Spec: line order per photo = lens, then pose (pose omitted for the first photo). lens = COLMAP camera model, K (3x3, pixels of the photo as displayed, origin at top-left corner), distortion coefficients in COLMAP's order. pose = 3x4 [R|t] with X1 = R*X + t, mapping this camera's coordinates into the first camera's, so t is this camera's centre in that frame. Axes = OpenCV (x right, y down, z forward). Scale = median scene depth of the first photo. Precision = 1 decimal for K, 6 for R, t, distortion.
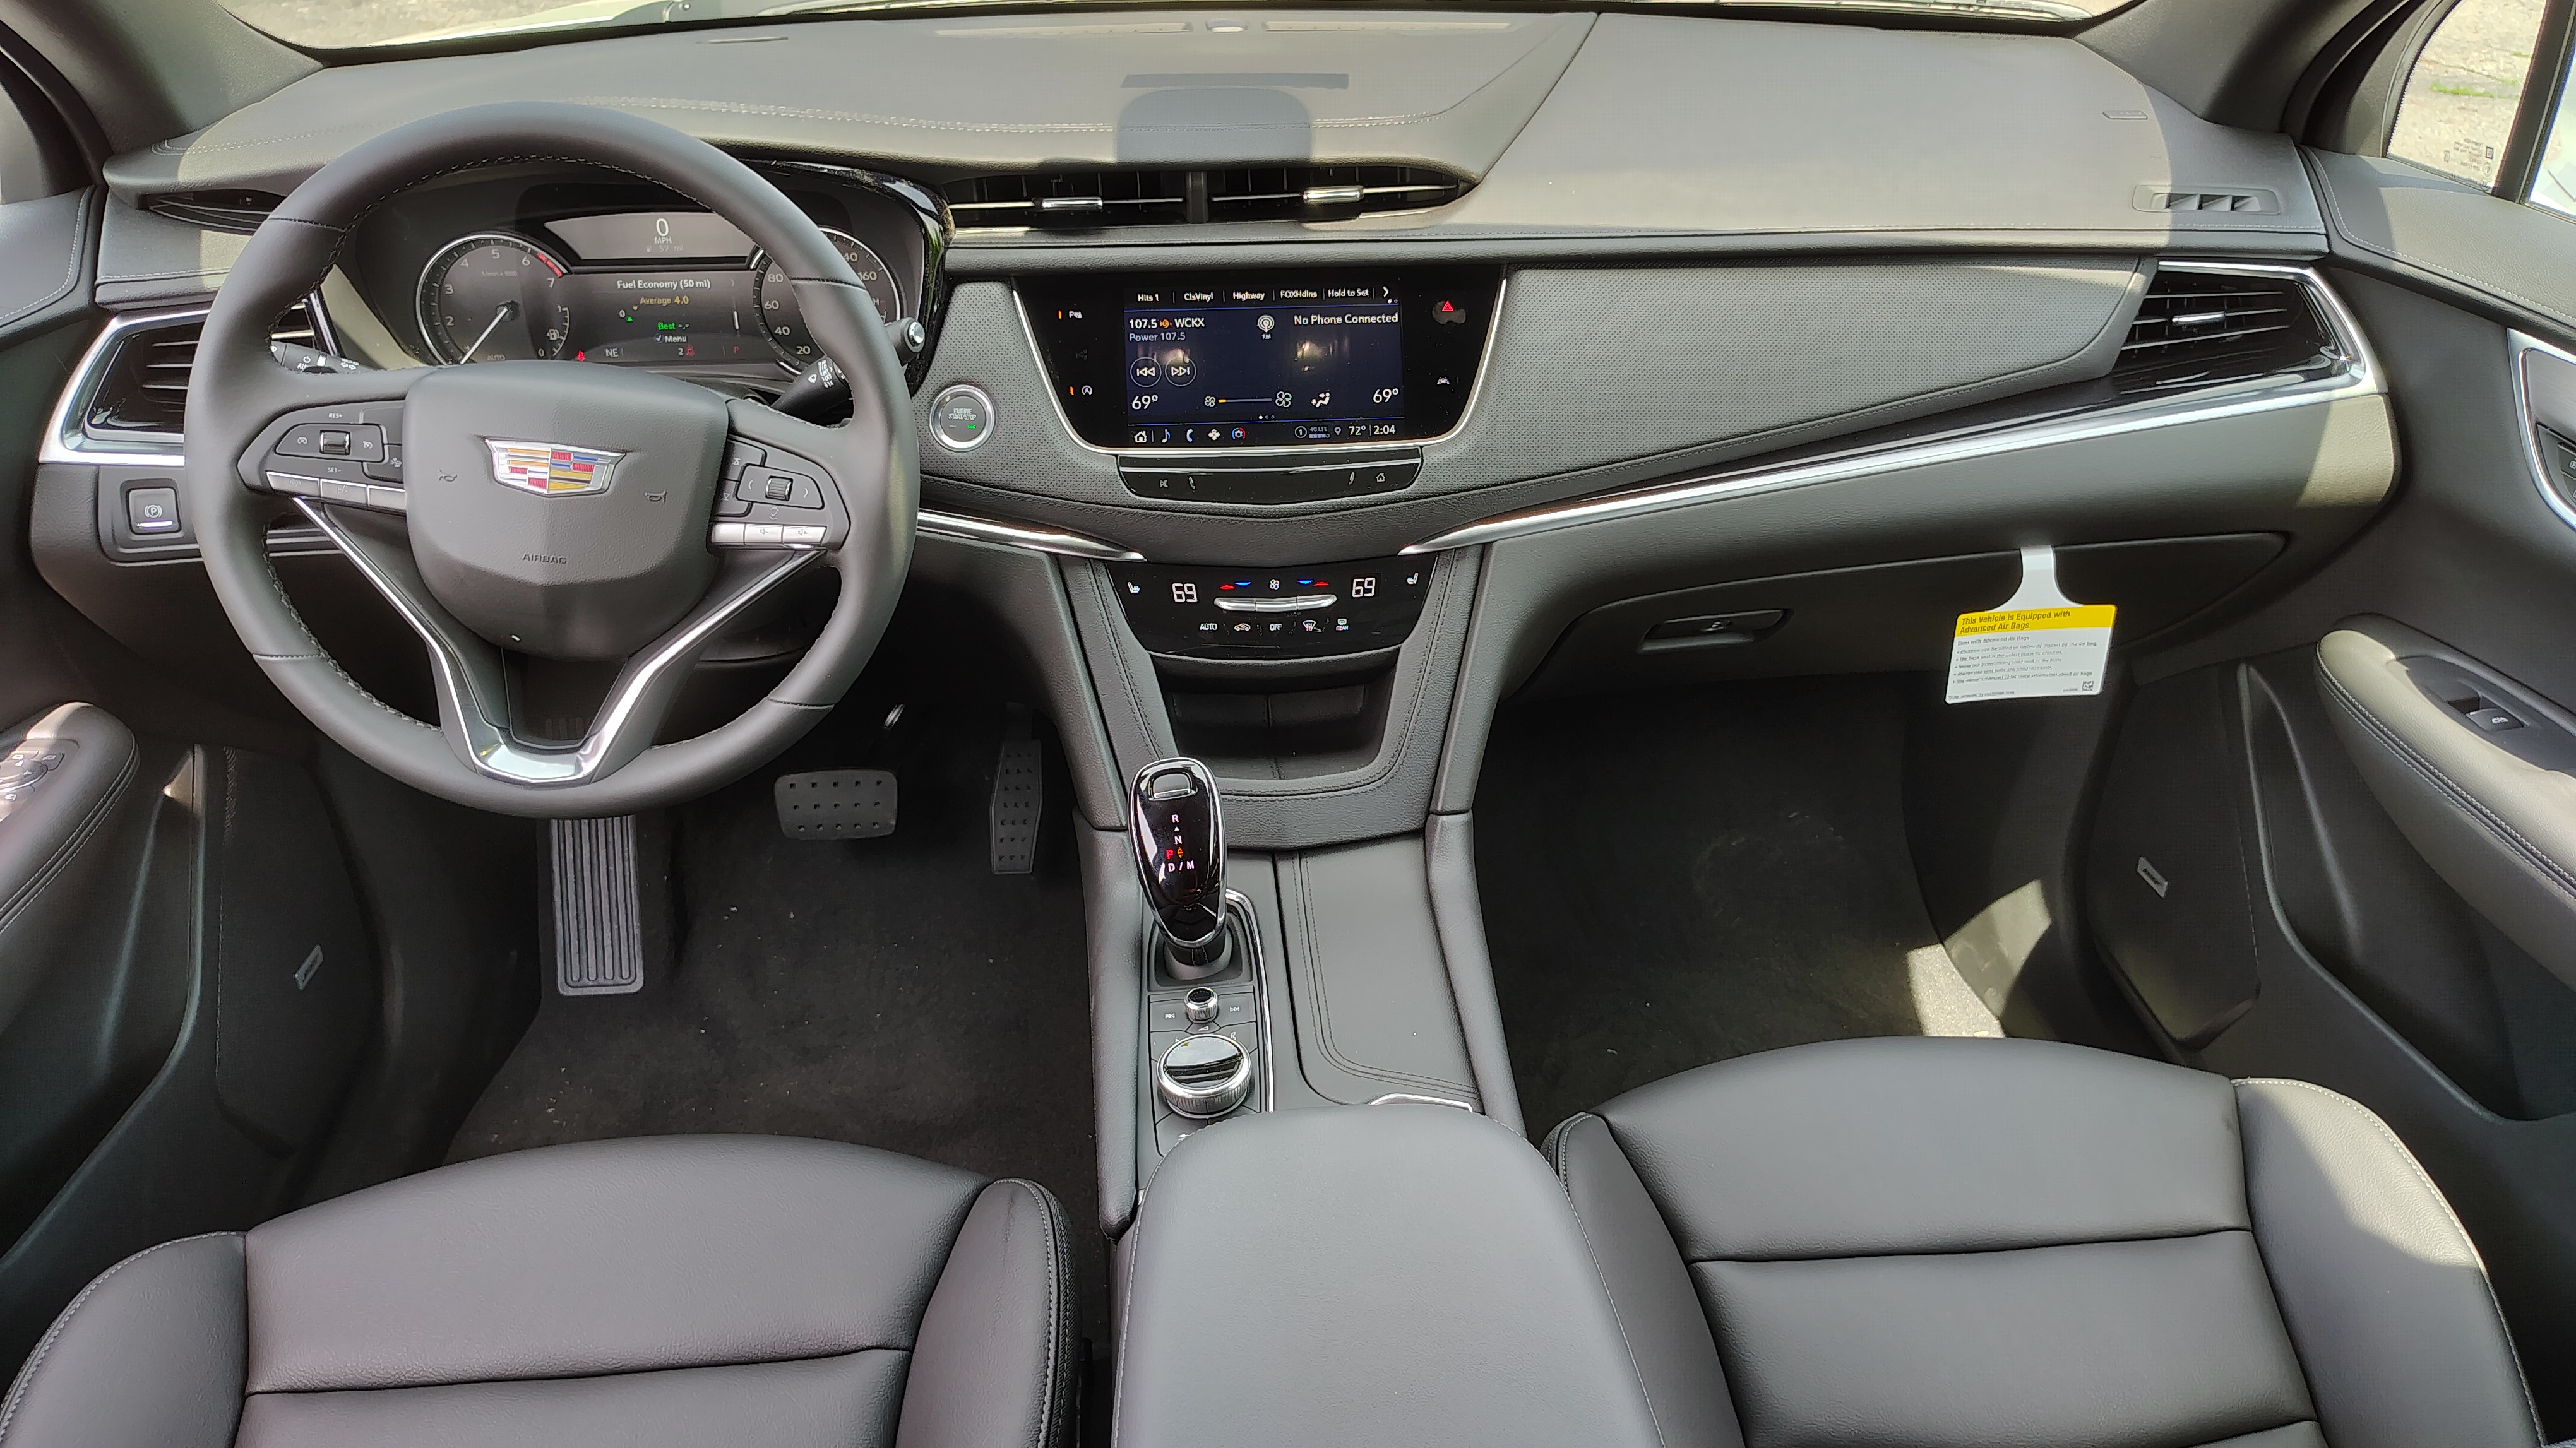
lens RADIAL K [[1804.9, 0, 1287.7], [0, 1804.9, 712.2], [0, 0, 1]] dist [0.010183, -0.033002]
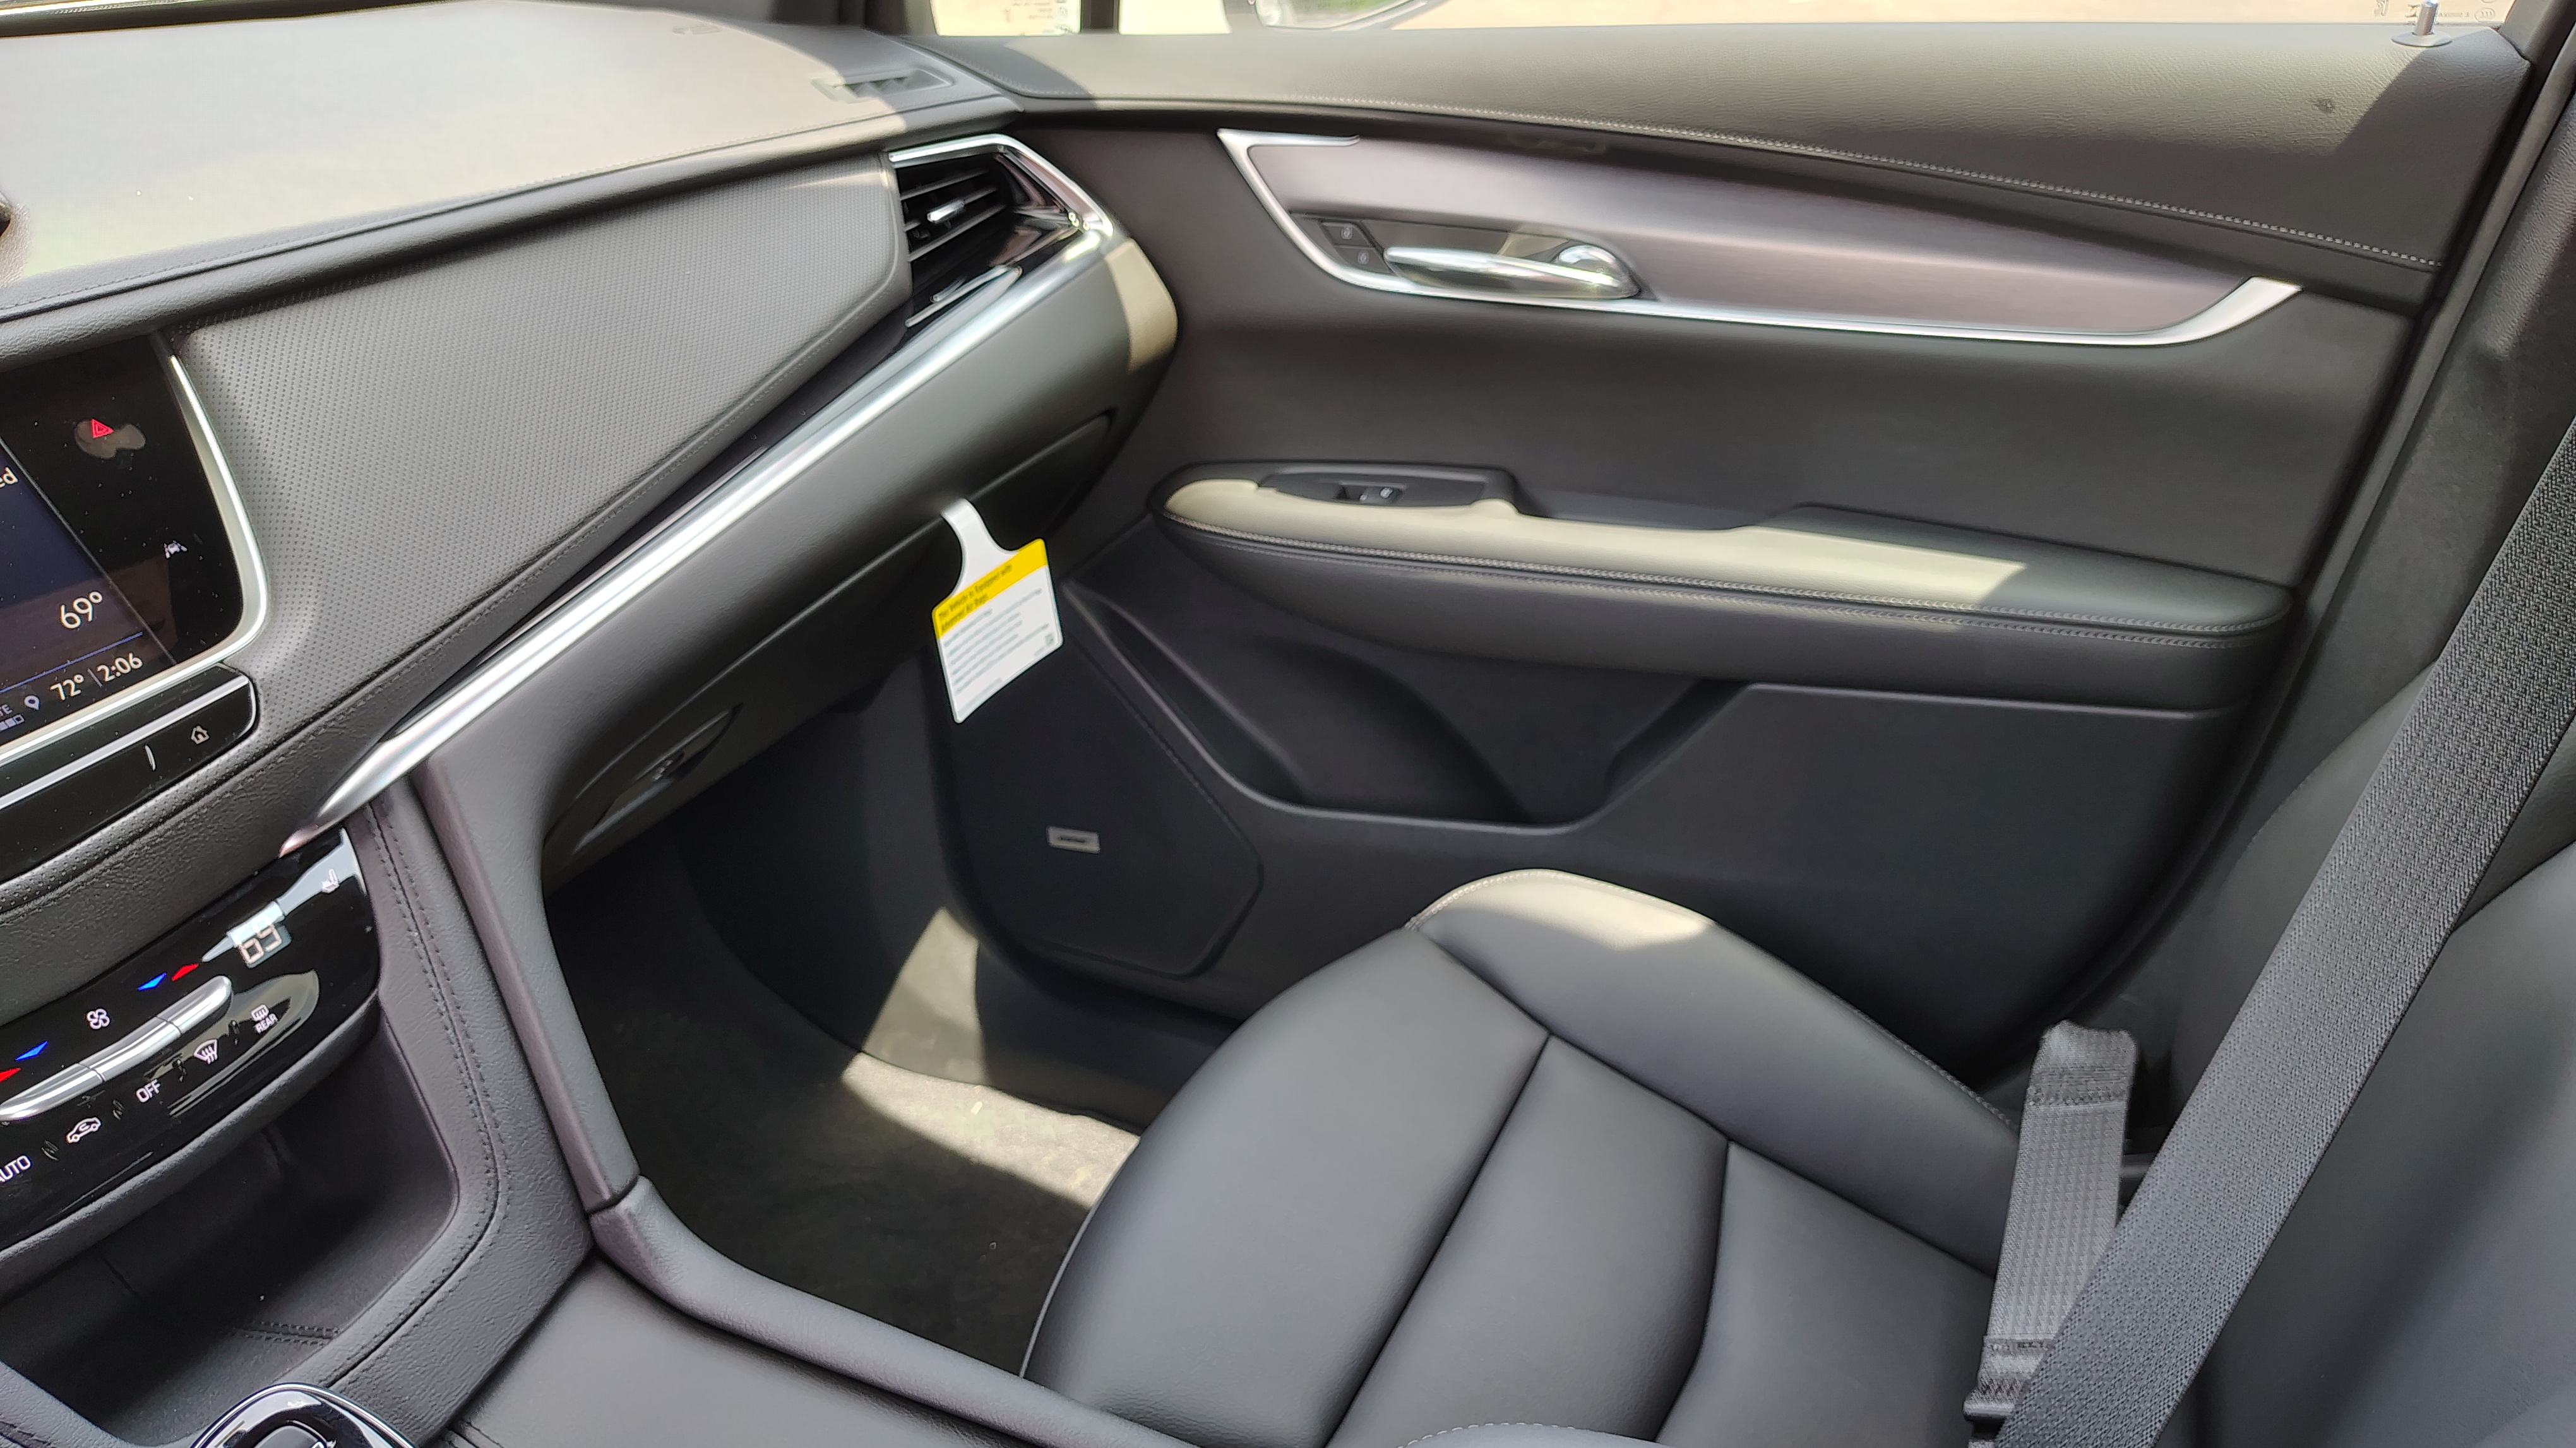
lens RADIAL K [[1804.9, 0, 1292.2], [0, 1804.9, 728.1], [0, 0, 1]] dist [0.010183, -0.033002]
pose [[0.488477, -0.404847, 0.772975, -0.193405], [0.471295, 0.867934, 0.156750, -0.062998], [-0.734351, 0.287731, 0.614768, 0.436233]]
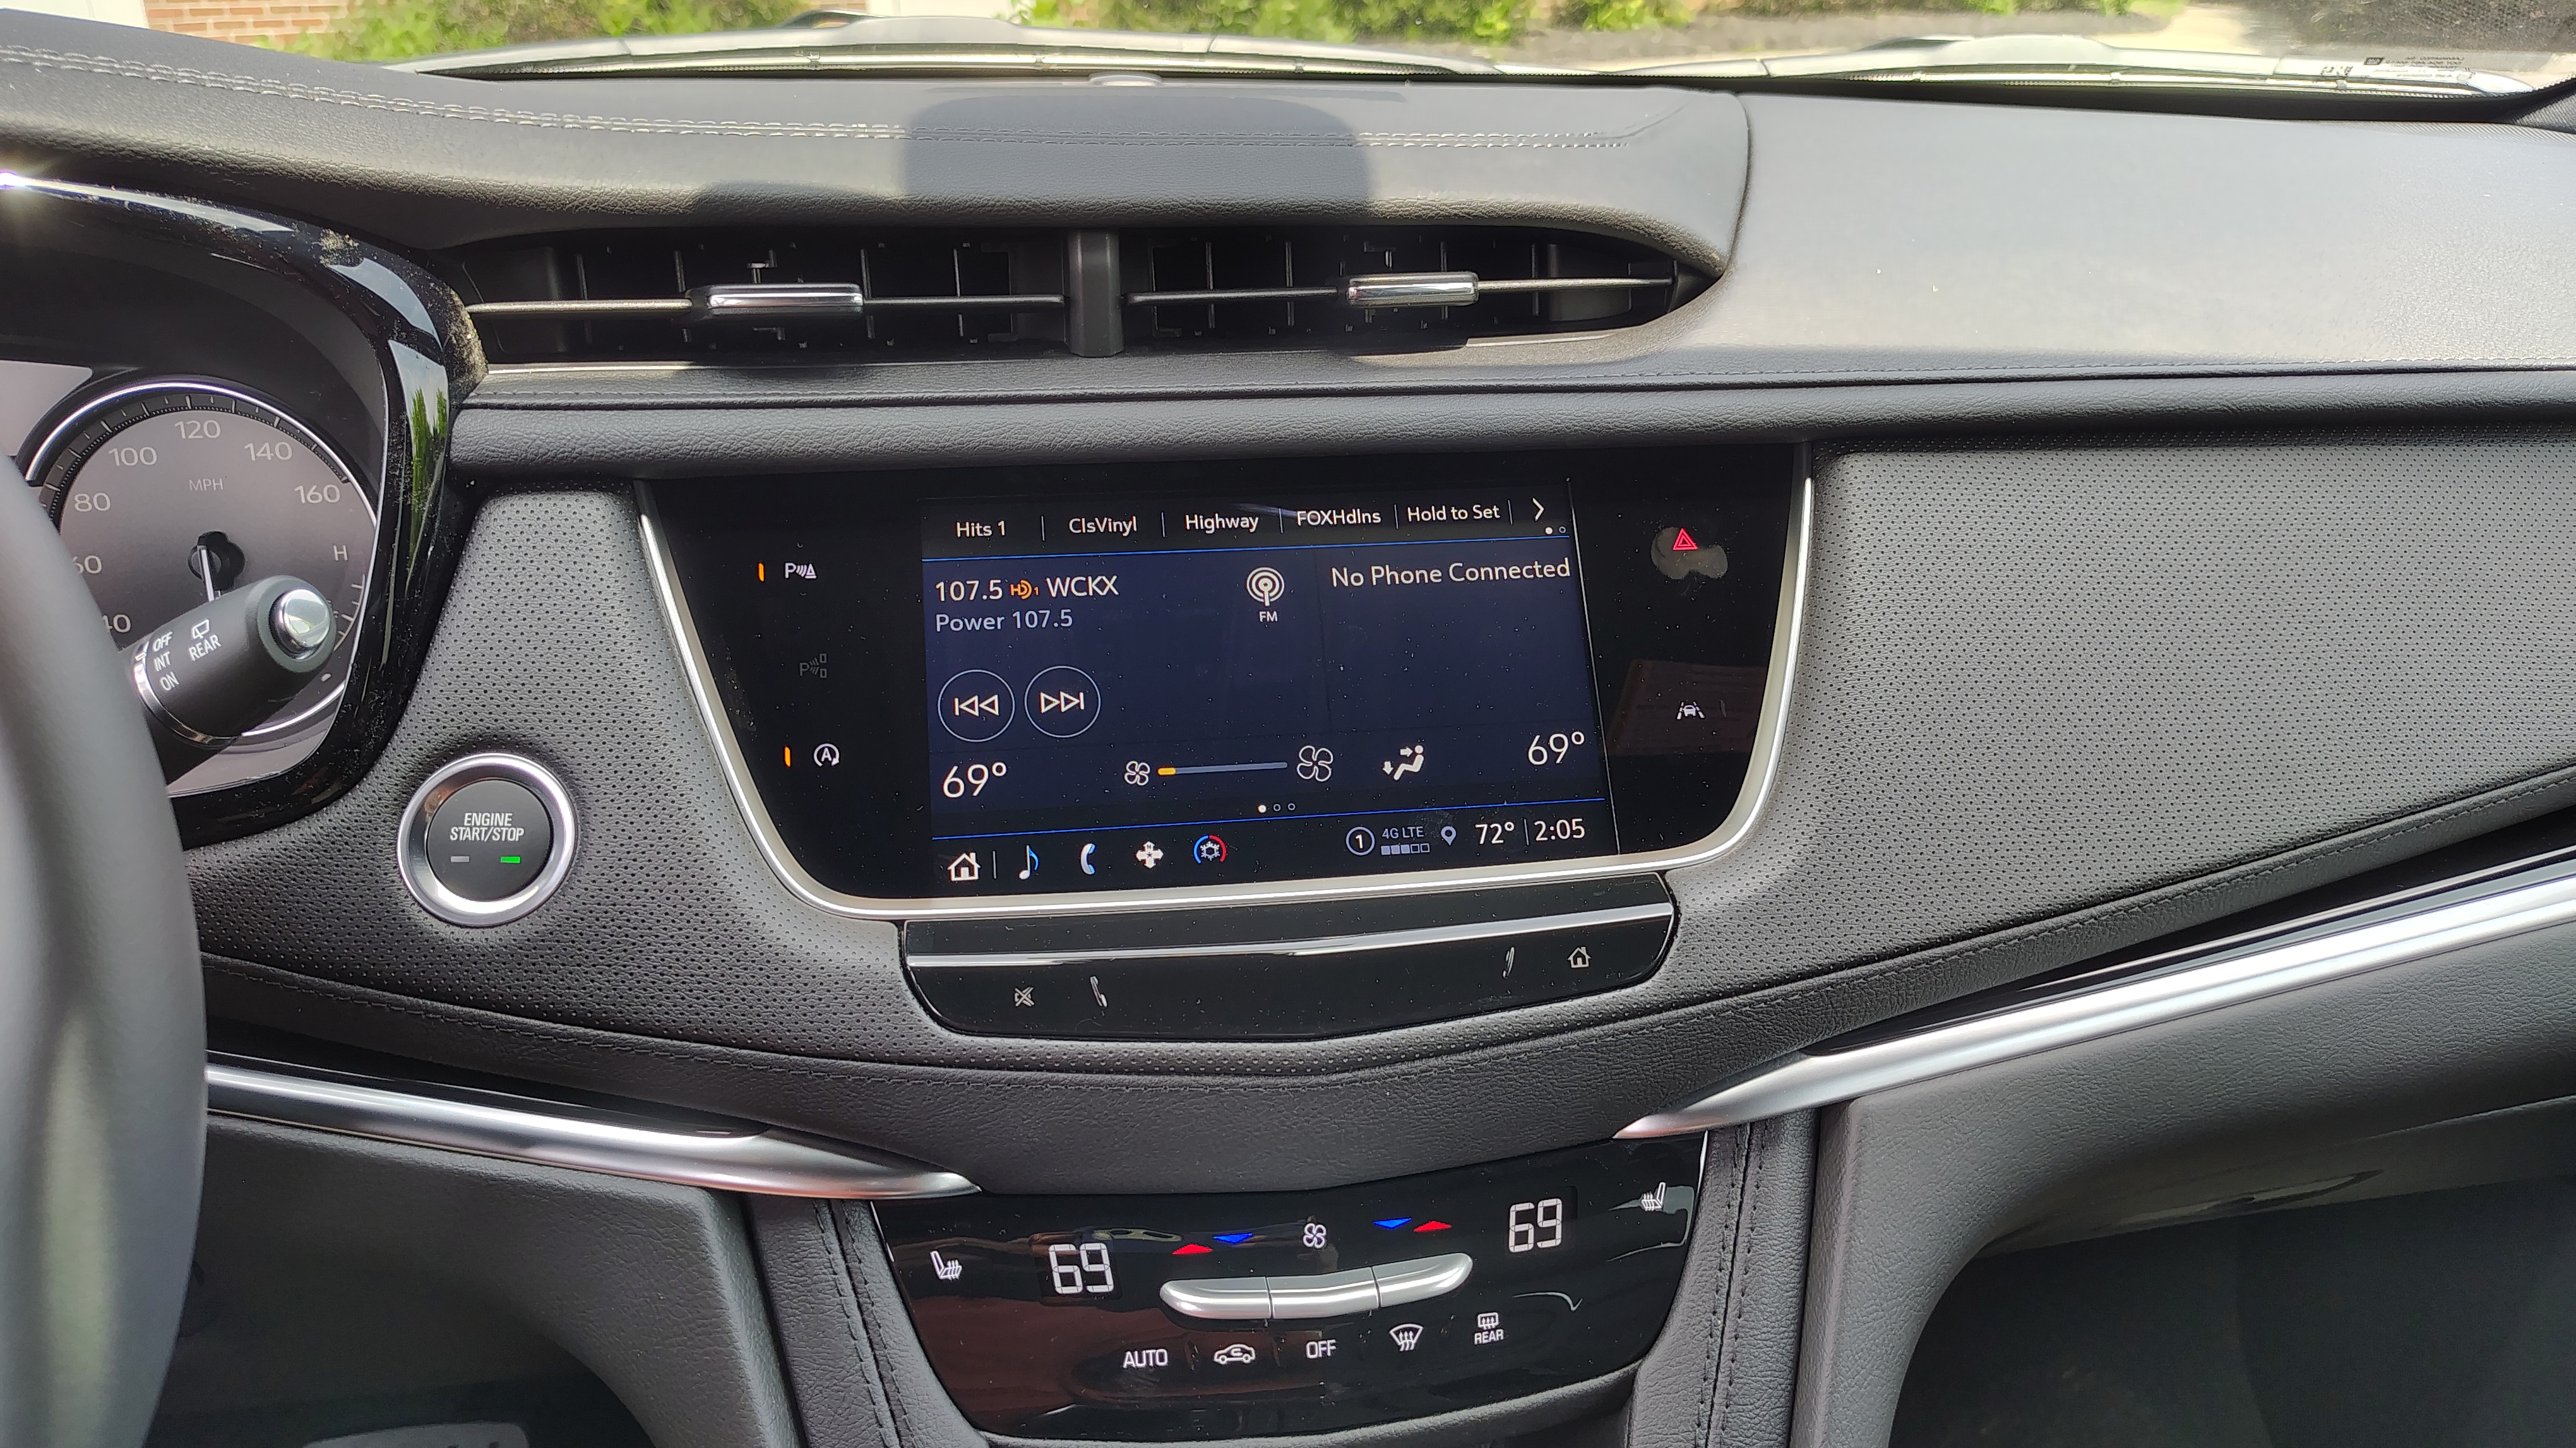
lens RADIAL K [[1804.9, 0, 1294.4], [0, 1804.9, 732.1], [0, 0, 1]] dist [0.010183, -0.033002]
pose [[0.997018, -0.023637, 0.073462, -0.037313], [0.034349, 0.988367, -0.148159, -0.120166], [-0.069105, 0.150240, 0.986231, 0.596057]]
